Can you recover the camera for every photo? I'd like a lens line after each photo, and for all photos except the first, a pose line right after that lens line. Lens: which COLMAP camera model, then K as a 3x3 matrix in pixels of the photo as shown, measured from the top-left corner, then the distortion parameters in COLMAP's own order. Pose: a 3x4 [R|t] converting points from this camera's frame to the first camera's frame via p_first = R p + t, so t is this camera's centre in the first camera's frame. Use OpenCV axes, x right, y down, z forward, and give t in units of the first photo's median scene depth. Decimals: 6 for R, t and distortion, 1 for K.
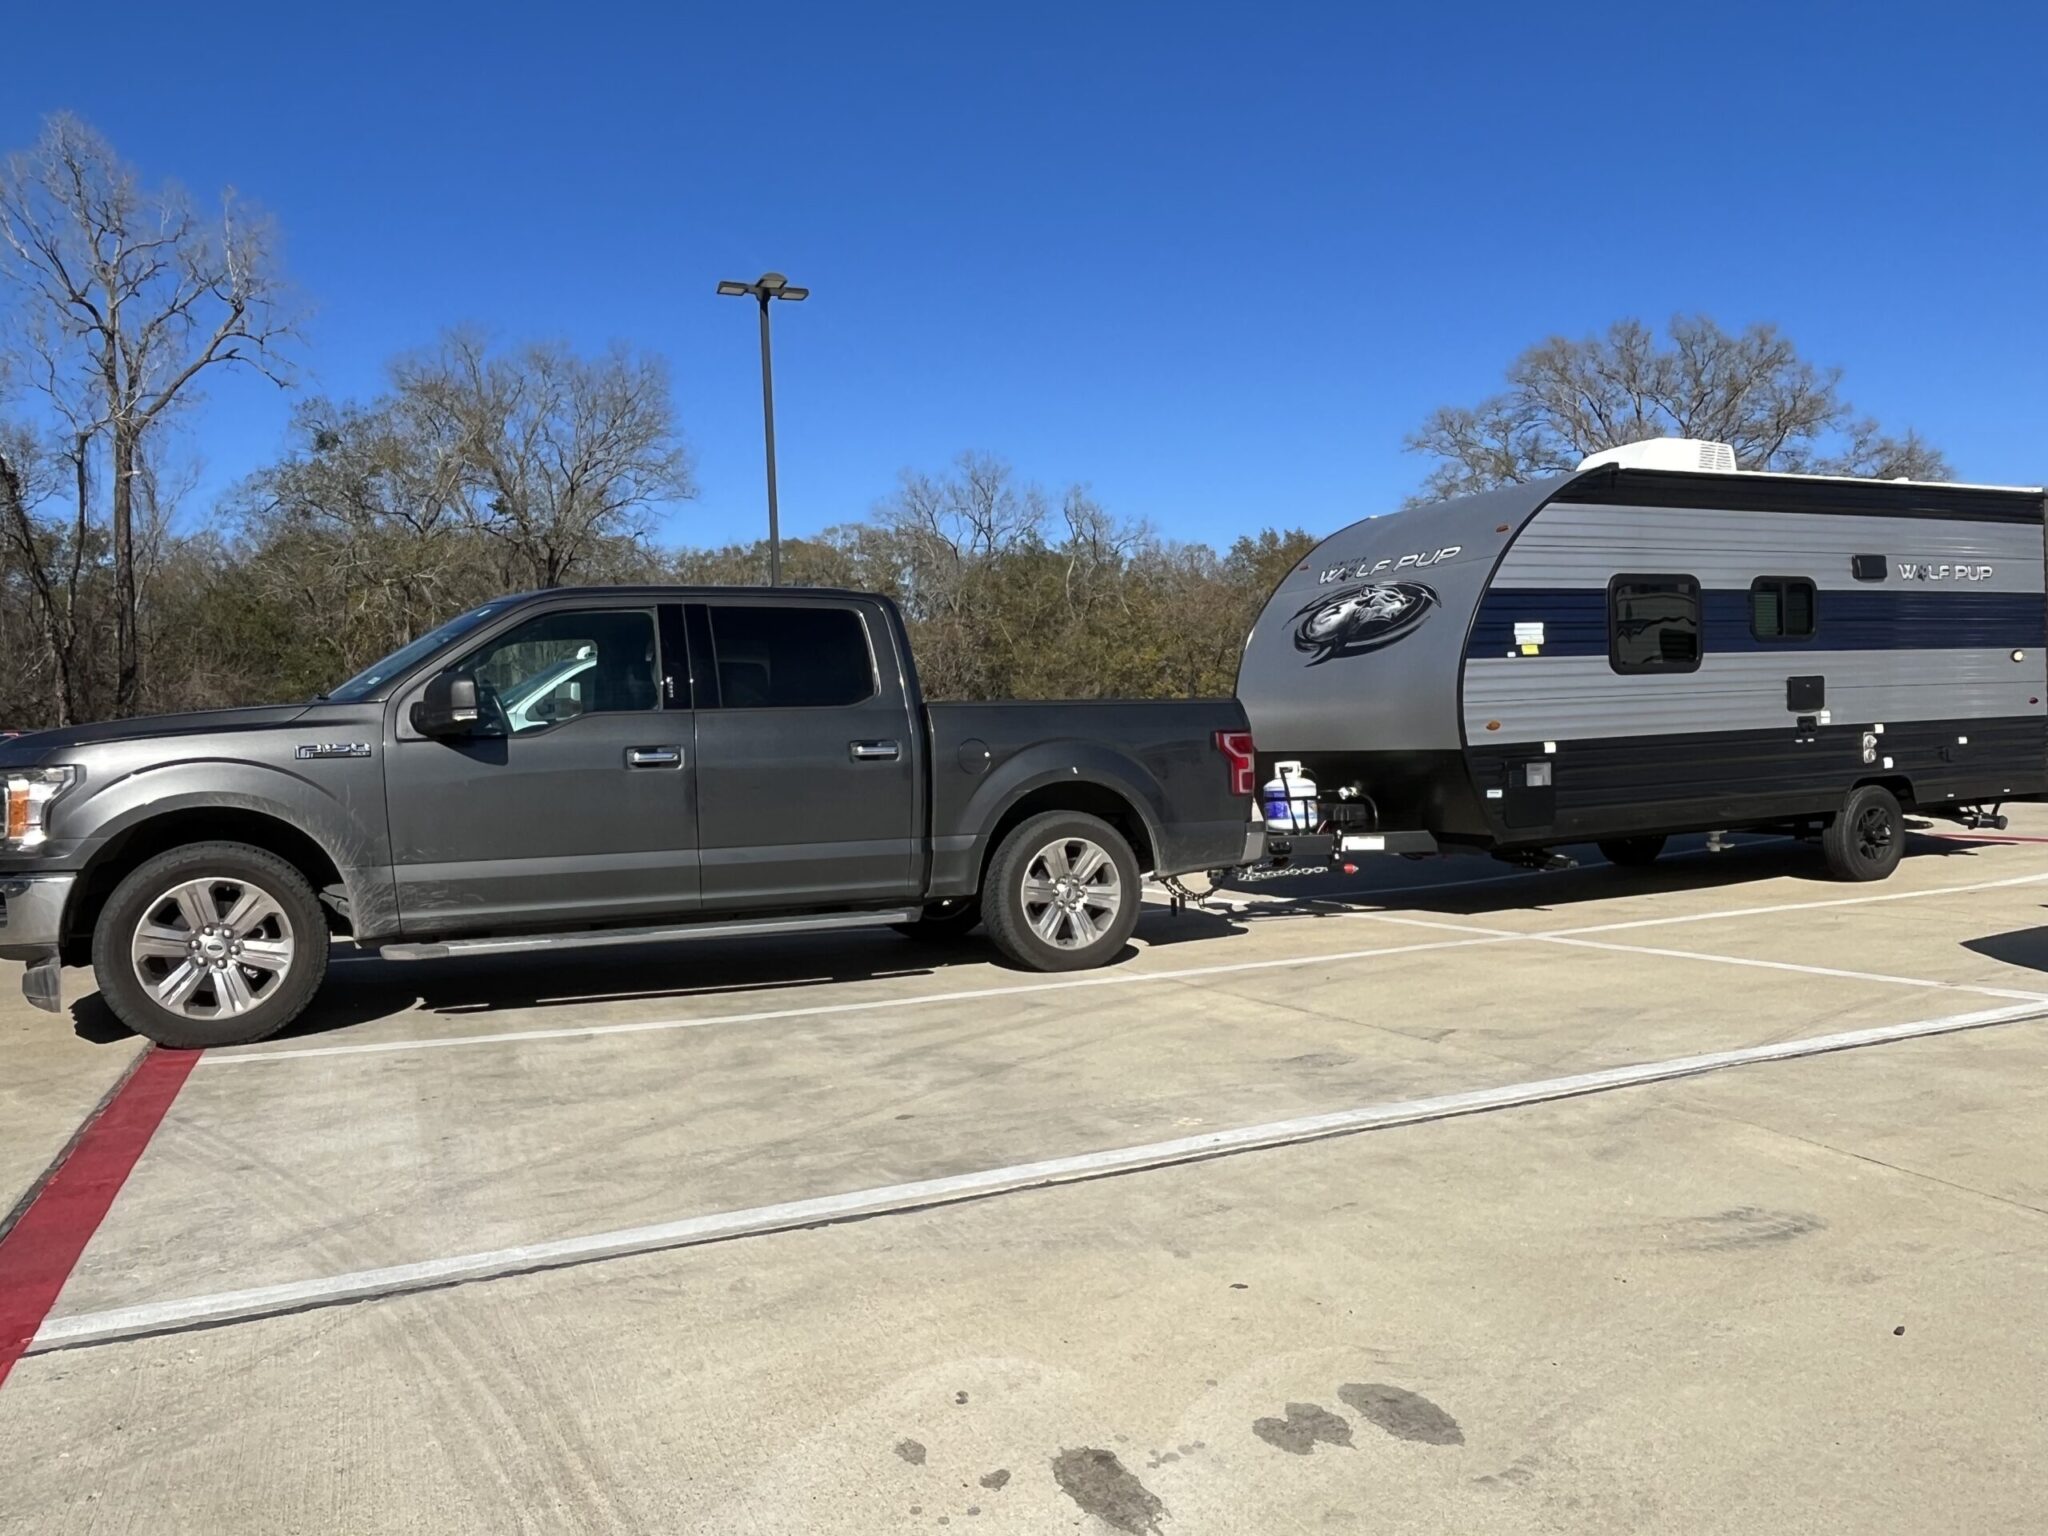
lens RADIAL K [[1575.0, 0, 983.7], [0, 1575.0, 770.3], [0, 0, 1]] dist [-0.000428, 0.002905]
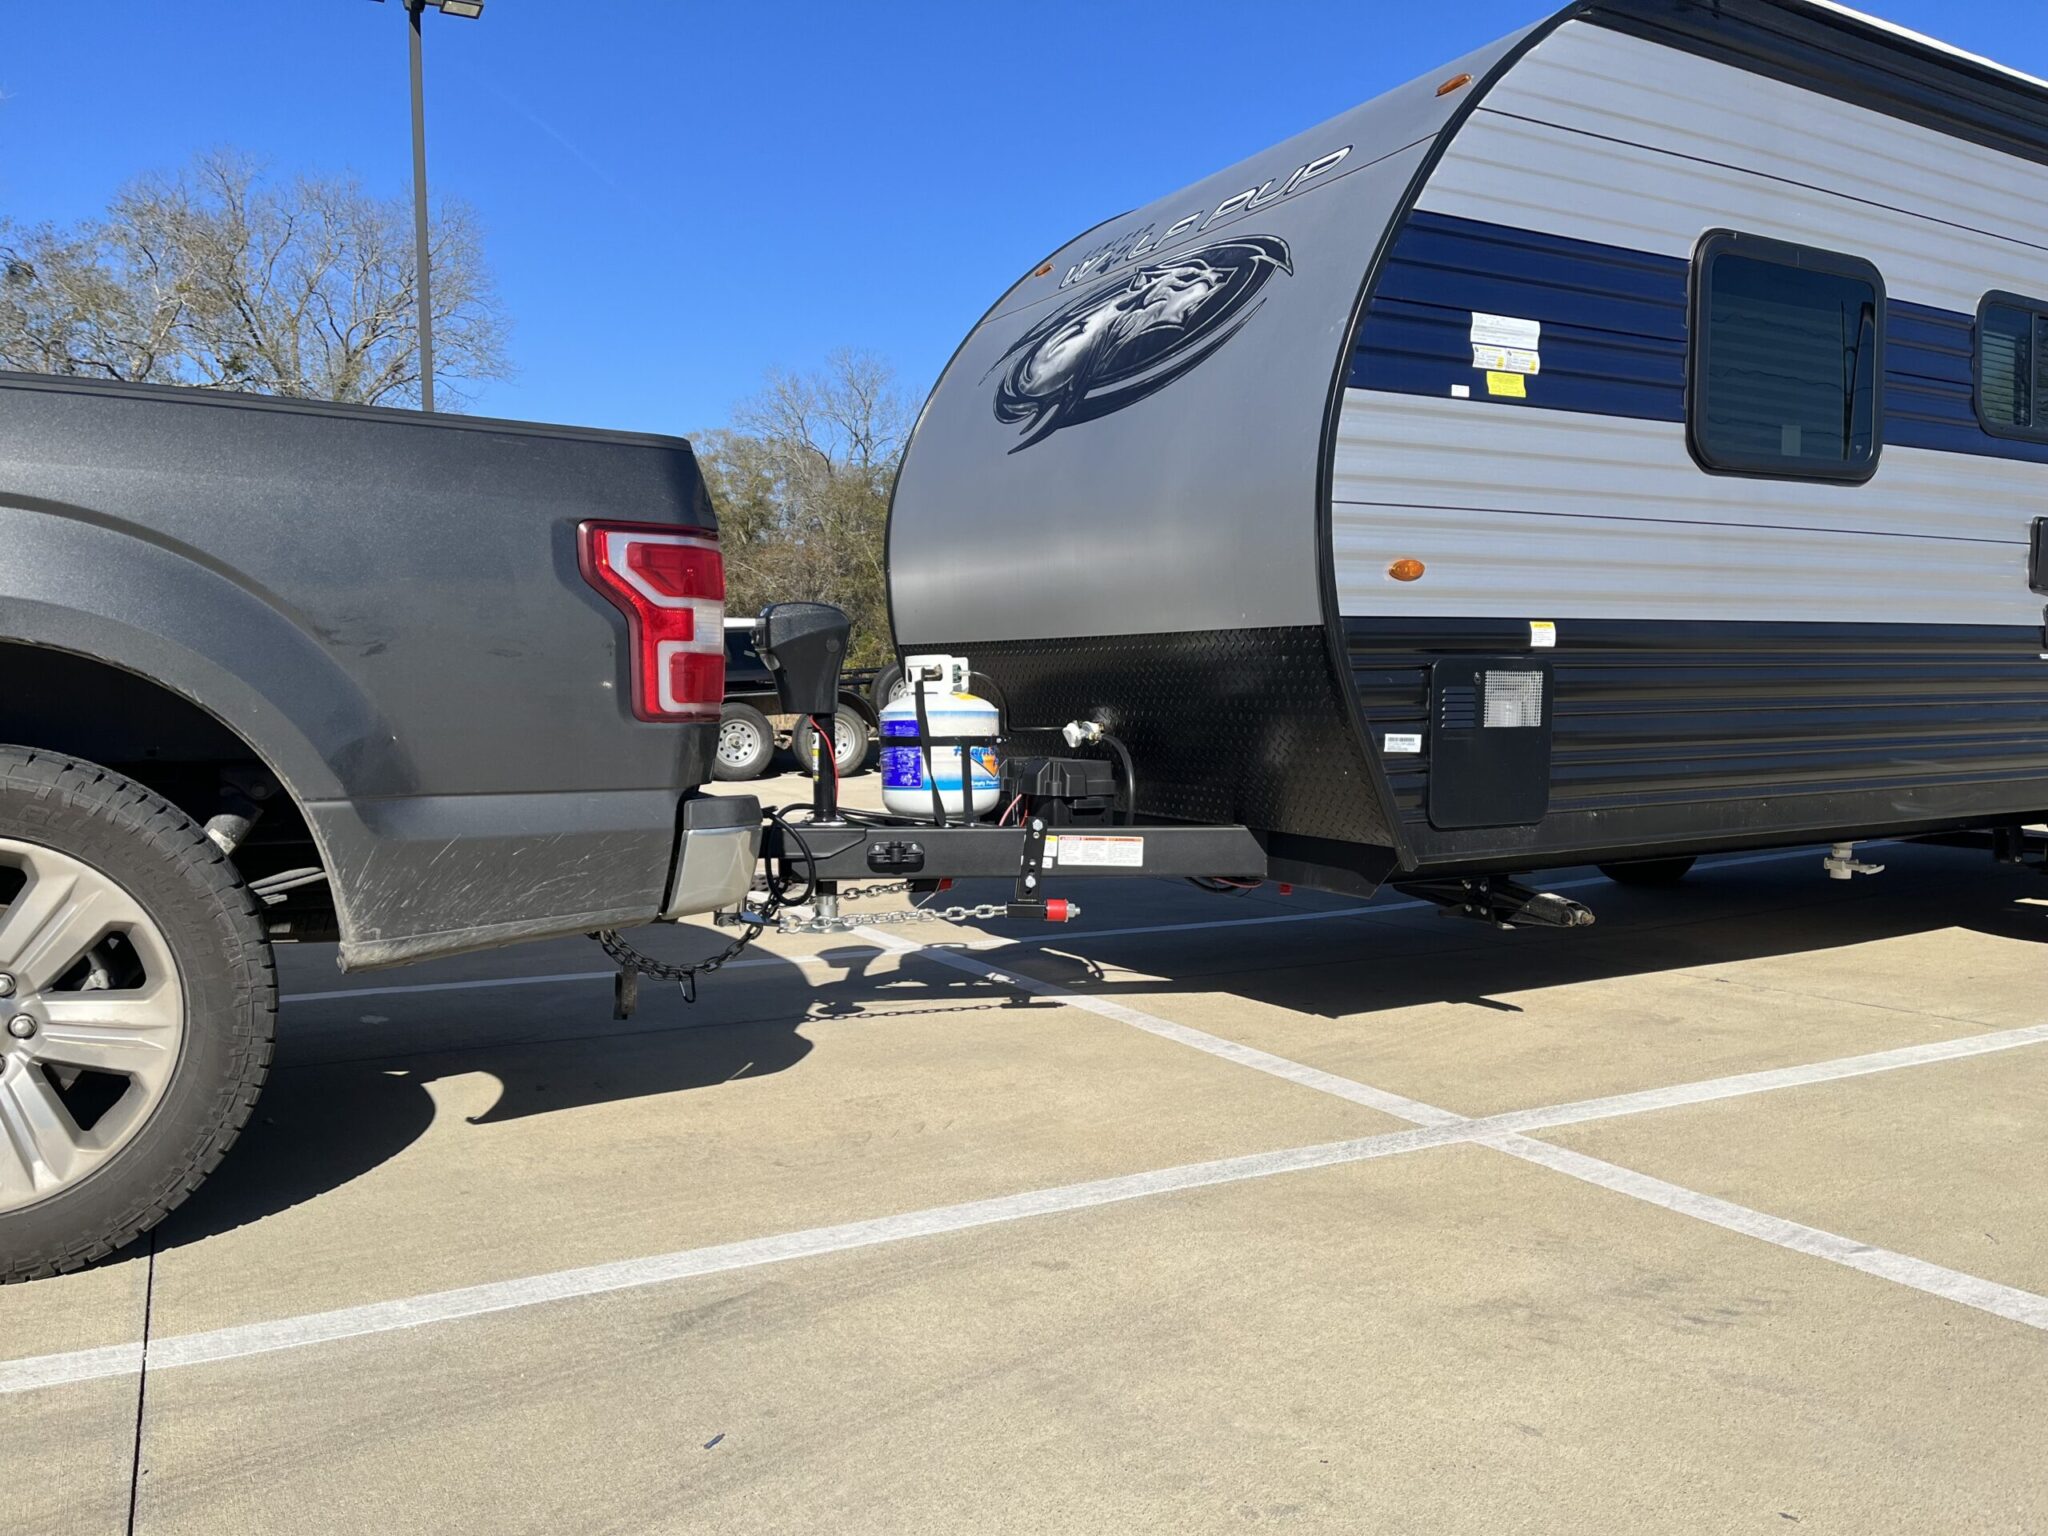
lens RADIAL K [[1580.2, 0, 1024.0], [0, 1580.2, 768.0], [0, 0, 1]] dist [0.031221, -0.003827]
pose [[0.997027, 0.031432, 0.070357, 0.190082], [-0.033509, 0.999031, 0.028548, 0.012280], [-0.069392, -0.030820, 0.997113, 0.574650]]
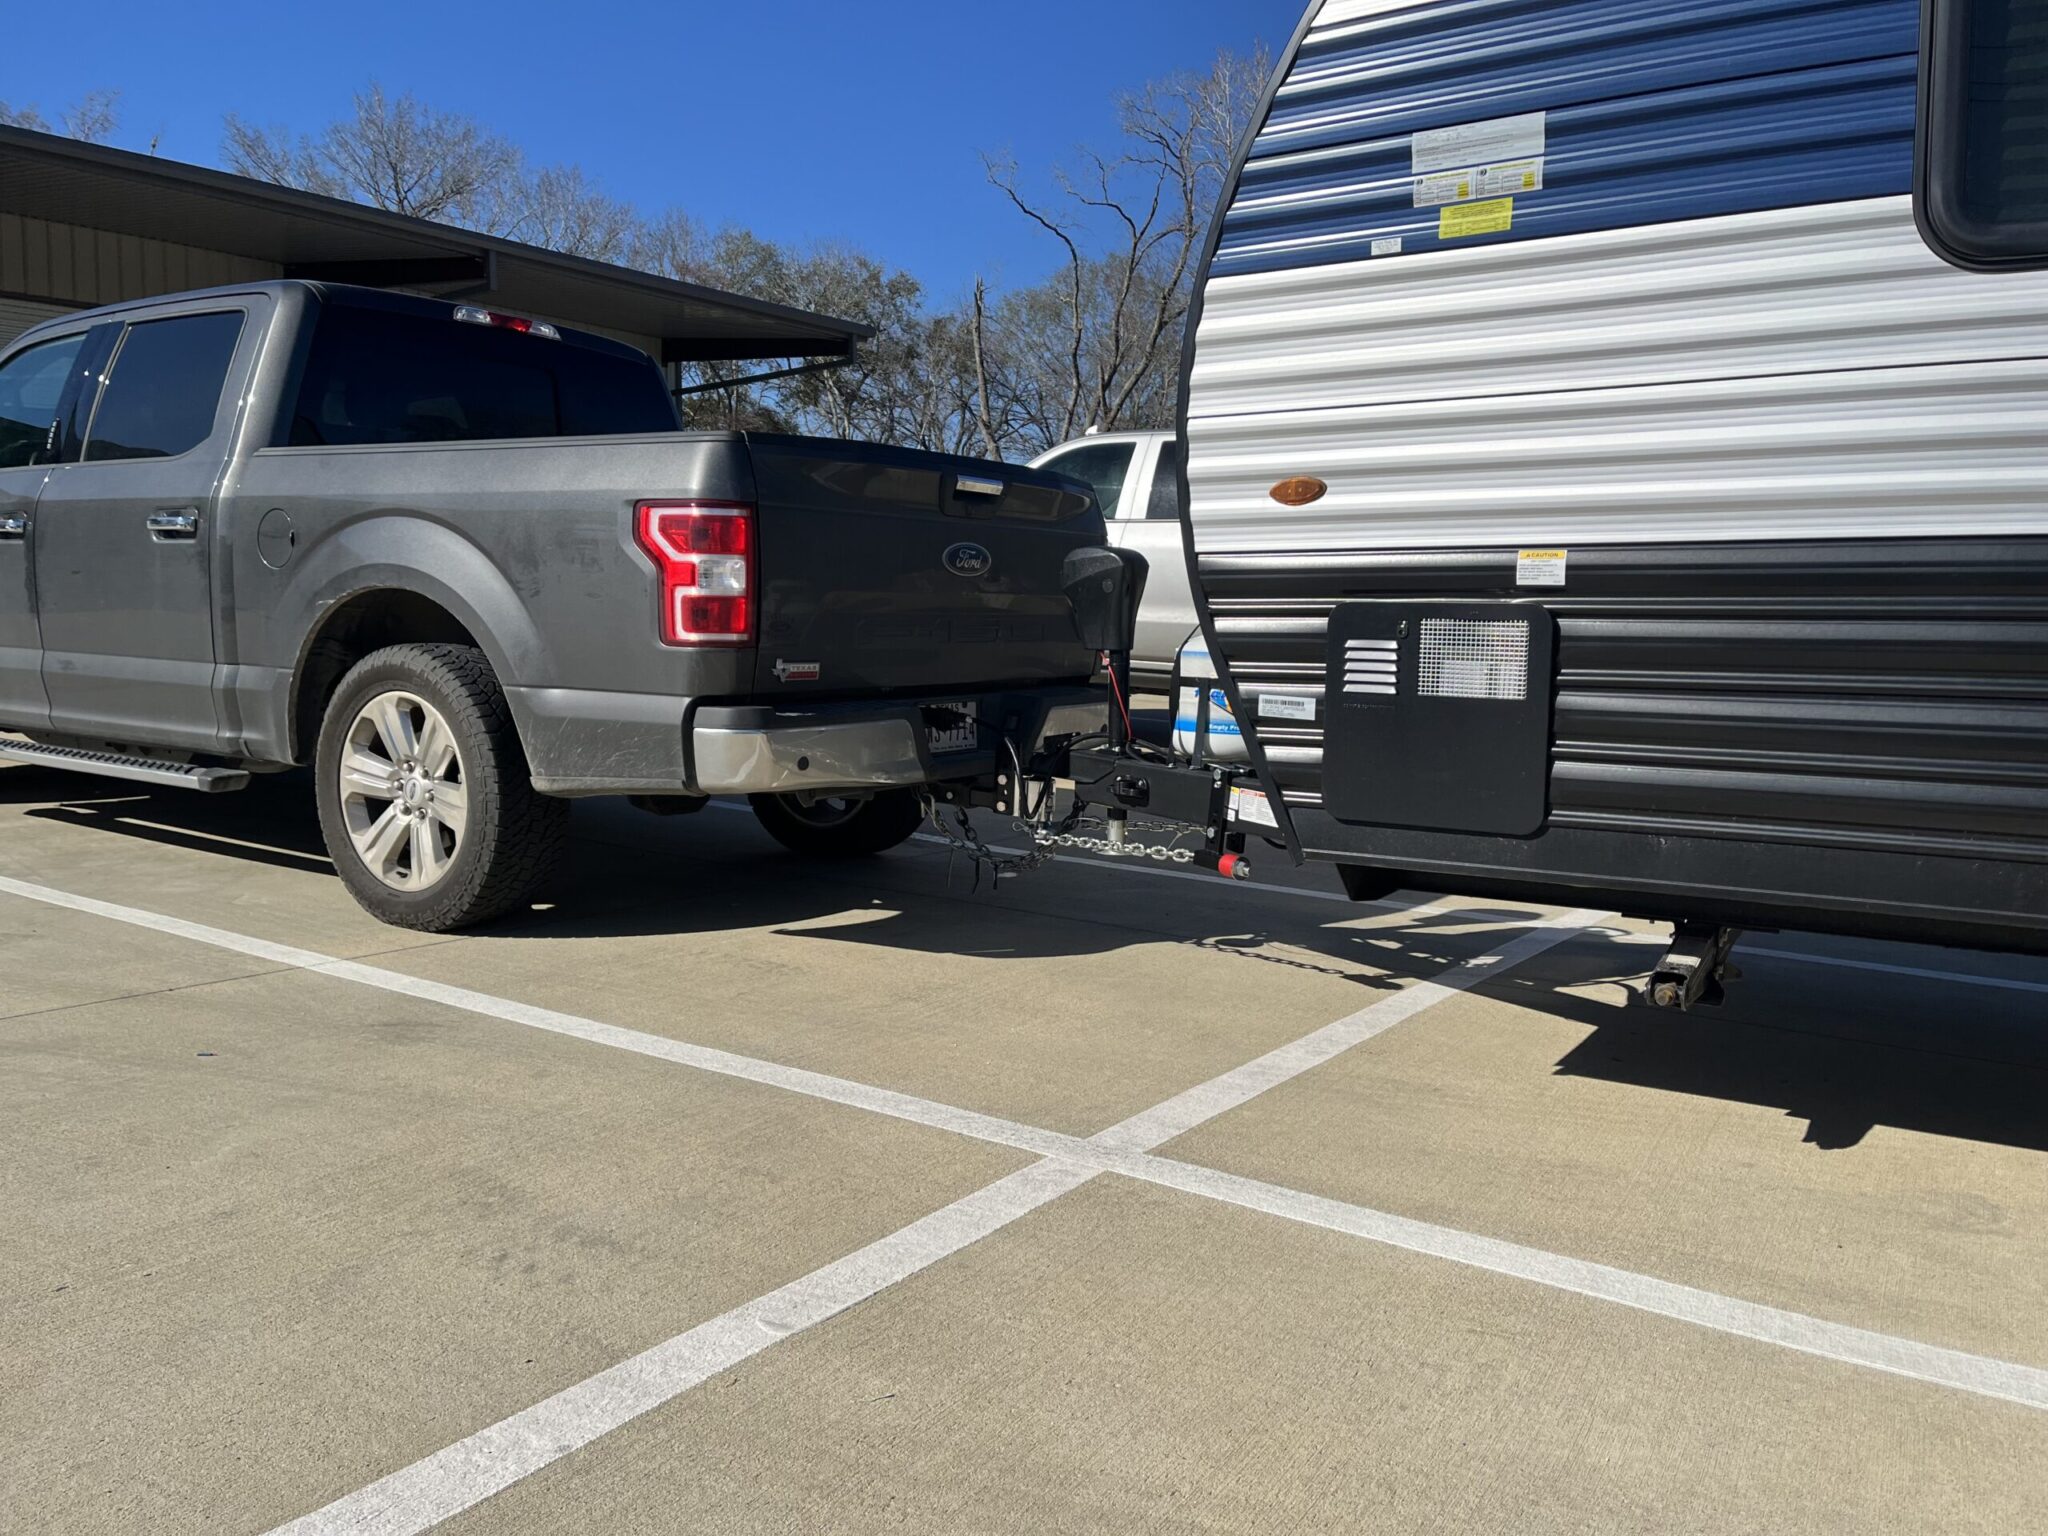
lens RADIAL K [[1580.2, 0, 1024.0], [0, 1580.2, 768.0], [0, 0, 1]] dist [0.031221, -0.003827]
pose [[0.523674, 0.130365, -0.841885, 0.532904], [-0.051454, 0.991258, 0.121489, -0.008236], [0.850363, -0.020302, 0.525804, 0.739046]]
